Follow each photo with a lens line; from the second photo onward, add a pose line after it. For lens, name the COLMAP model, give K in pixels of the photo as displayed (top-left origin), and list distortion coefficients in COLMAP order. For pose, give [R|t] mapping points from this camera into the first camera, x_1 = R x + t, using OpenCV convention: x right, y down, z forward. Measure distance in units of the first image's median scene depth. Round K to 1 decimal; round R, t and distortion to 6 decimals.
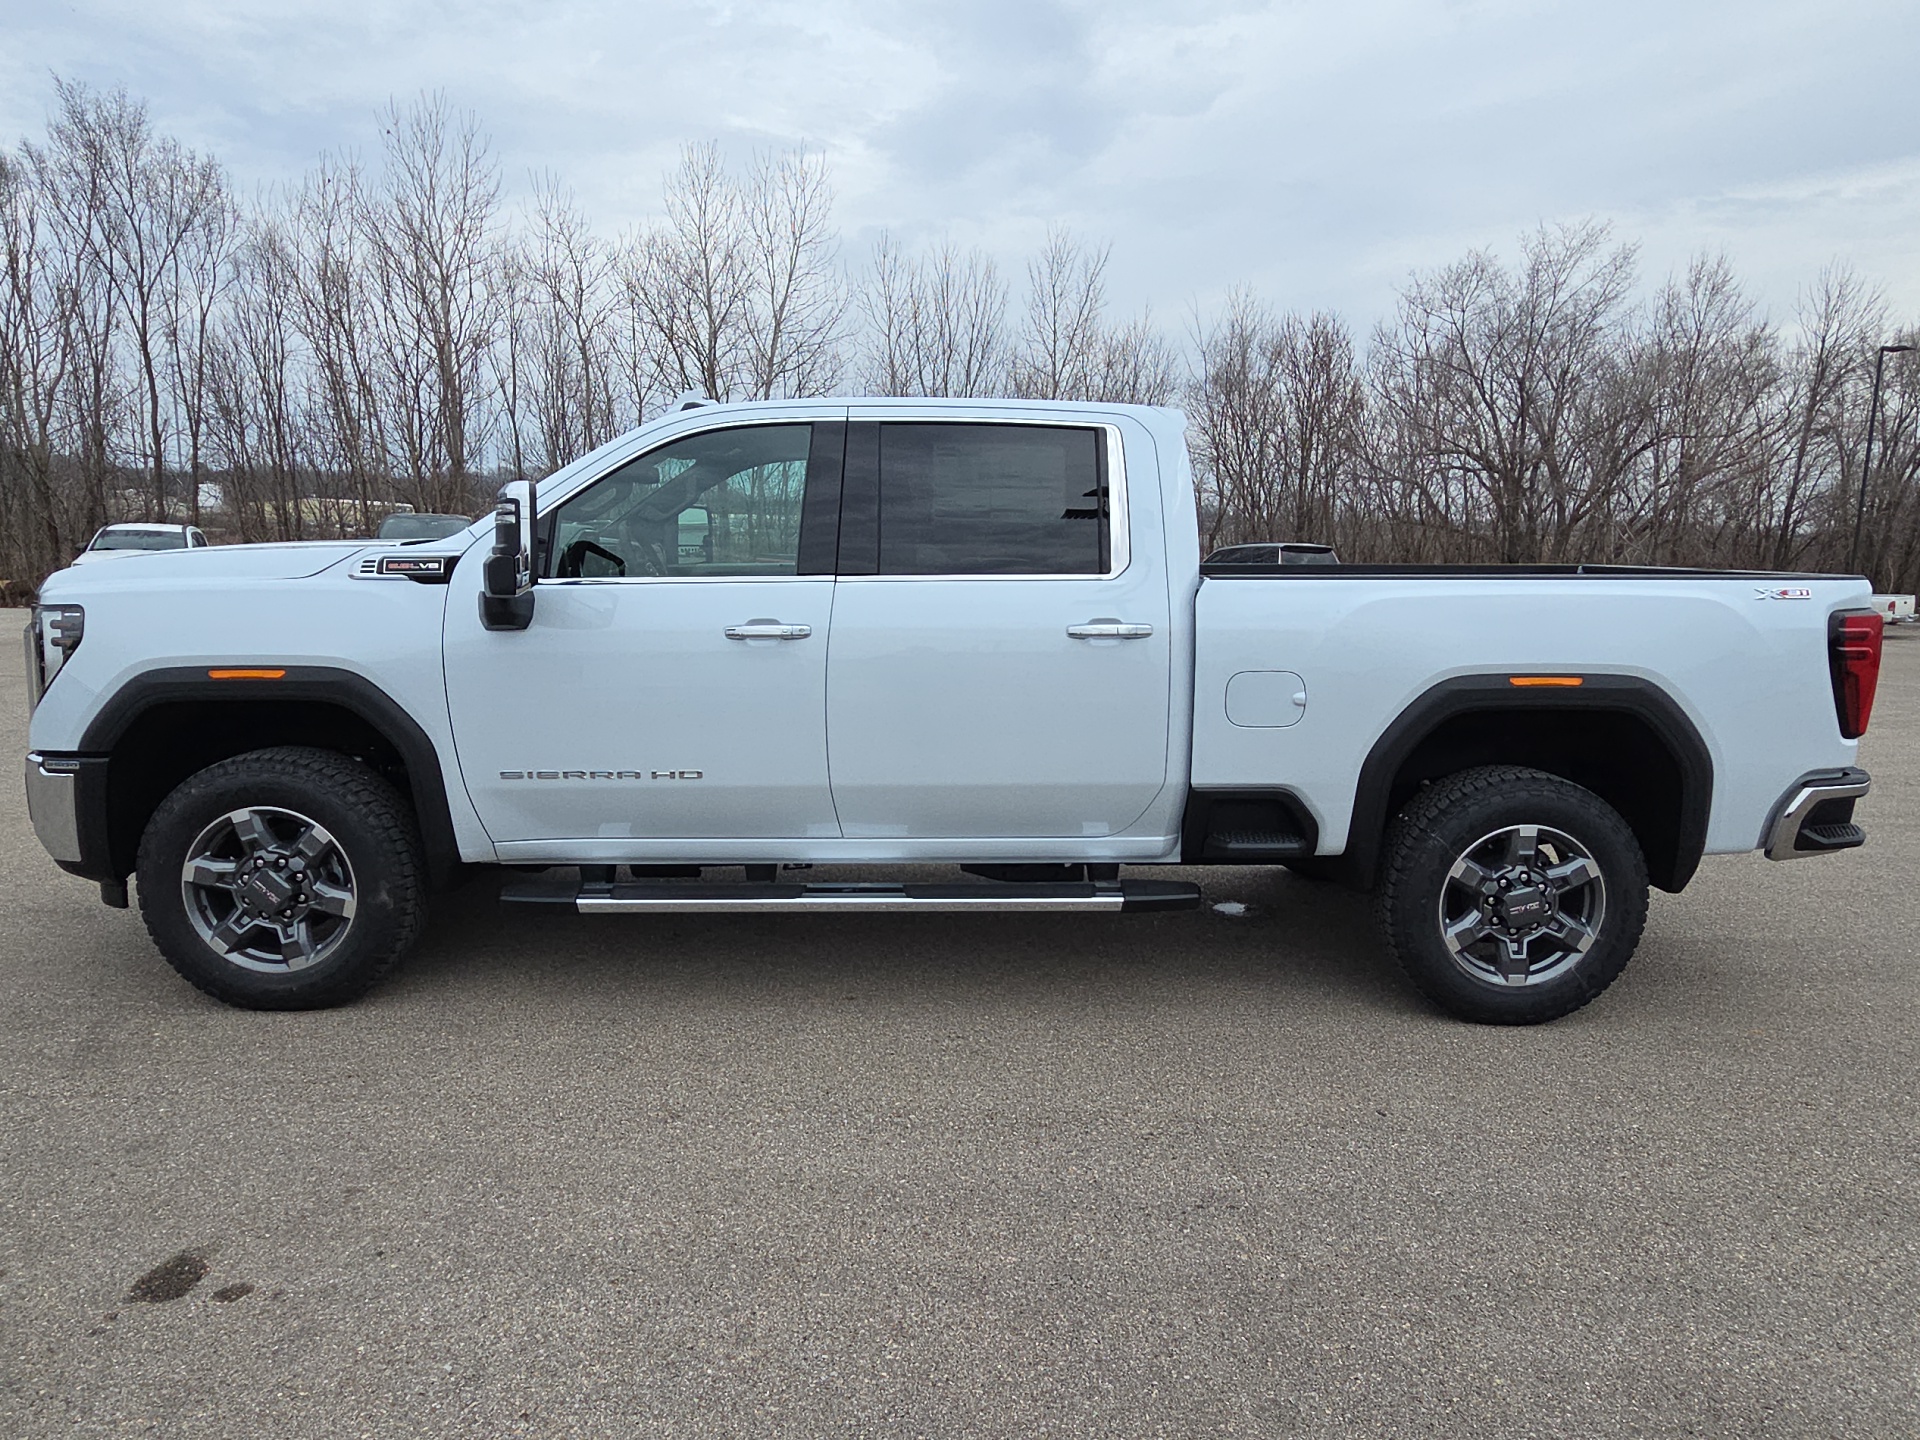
lens RADIAL K [[1244.4, 0, 949.9], [0, 1244.4, 736.5], [0, 0, 1]] dist [-0.004569, 0.008899]
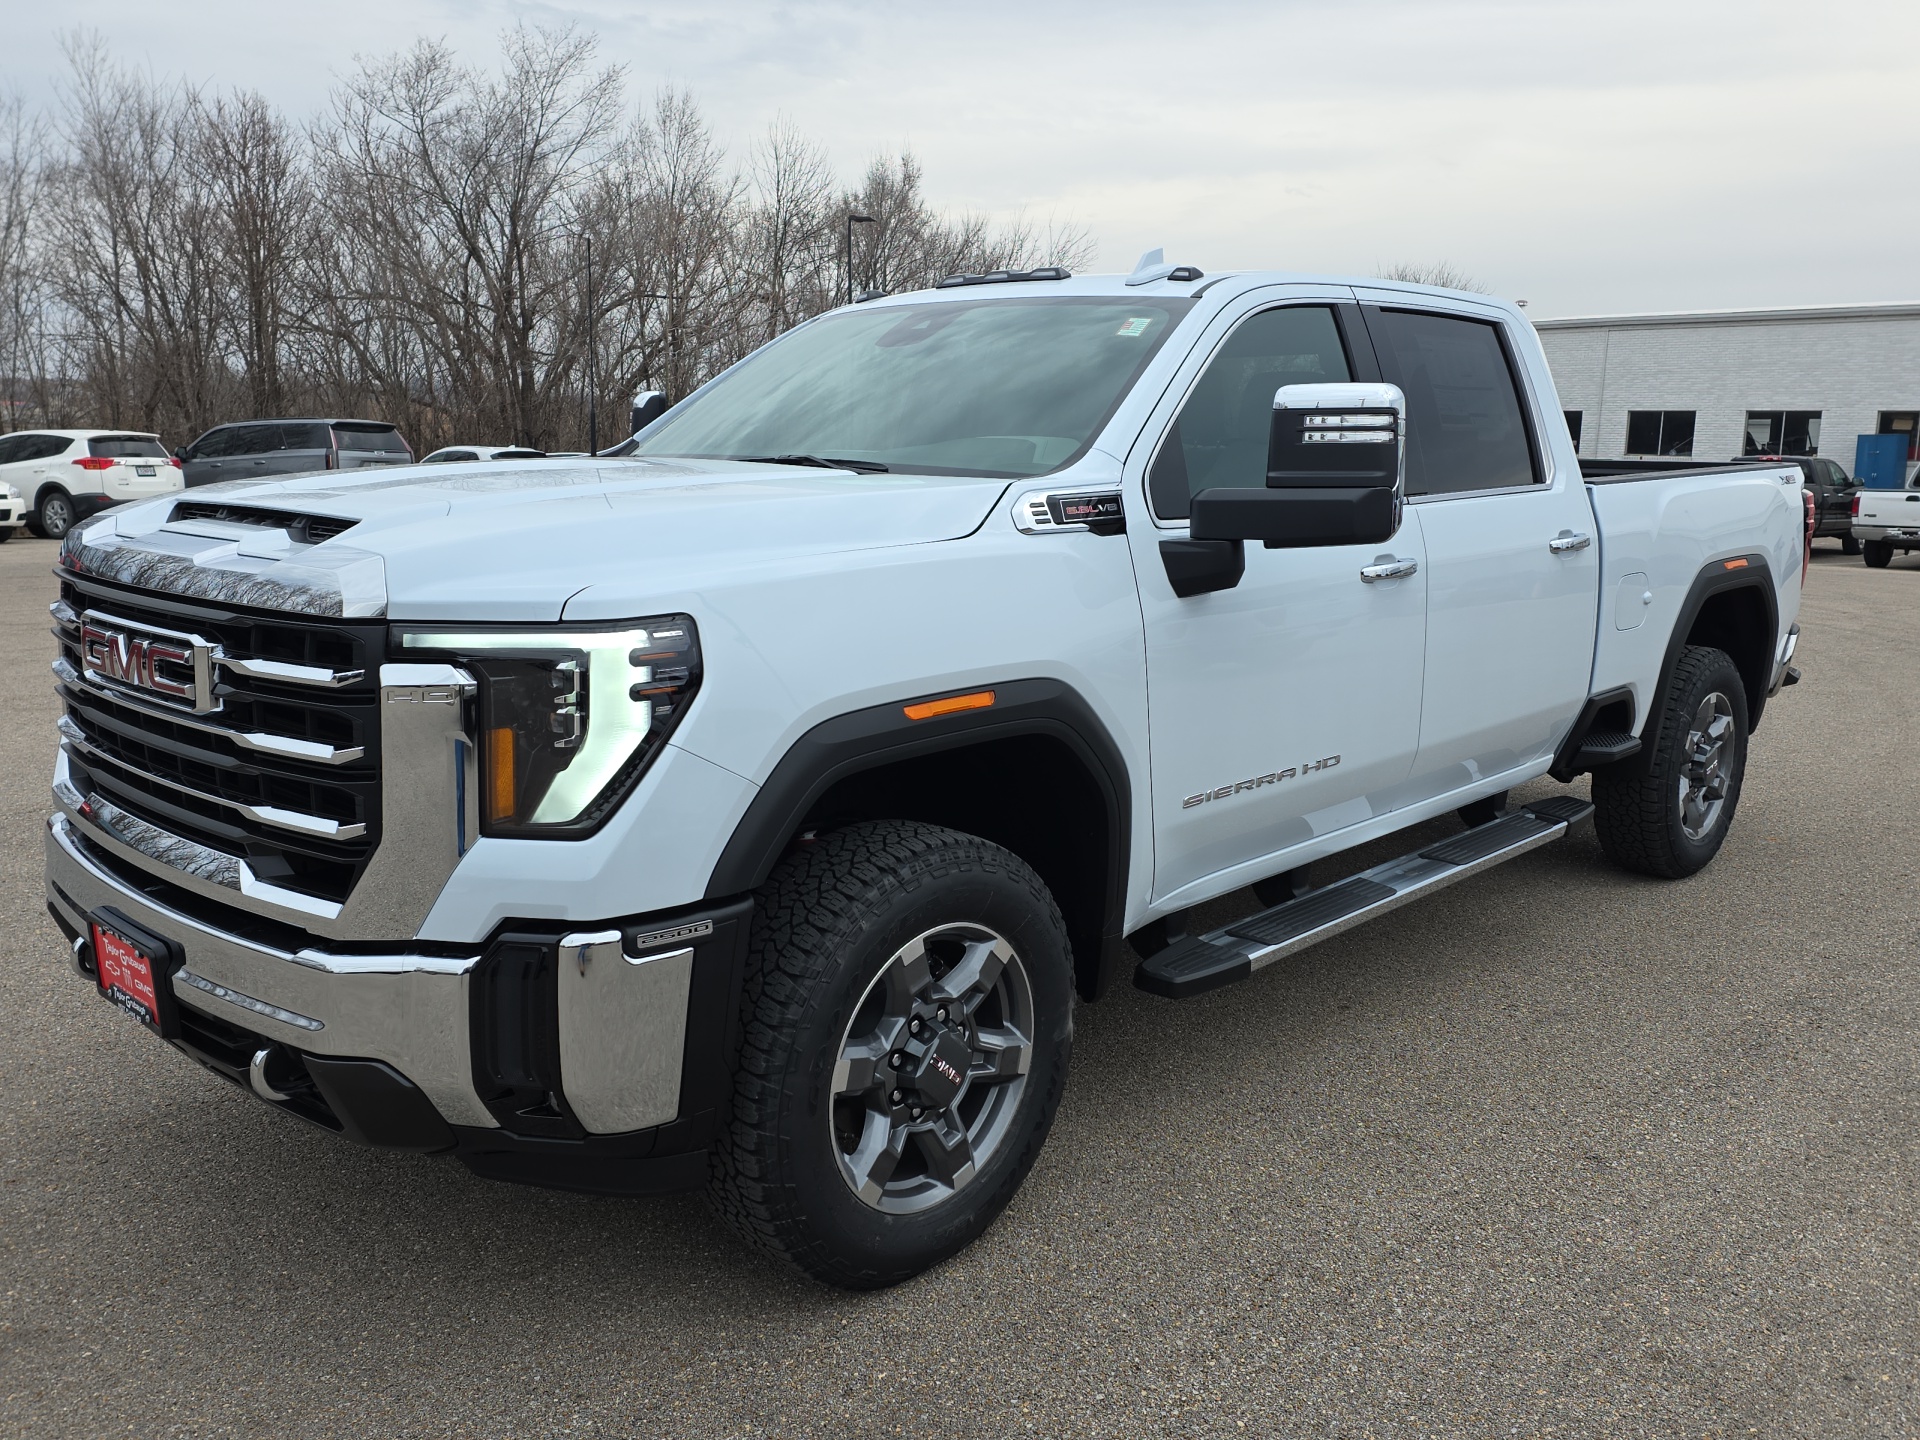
lens RADIAL K [[1579.4, 0, 964.7], [0, 1579.4, 716.5], [0, 0, 1]] dist [0.093882, -0.092313]
pose [[0.705542, -0.134783, 0.695733, -1.053979], [0.111163, 0.990642, 0.079185, -0.100855], [-0.699896, 0.021471, 0.713922, 0.452301]]
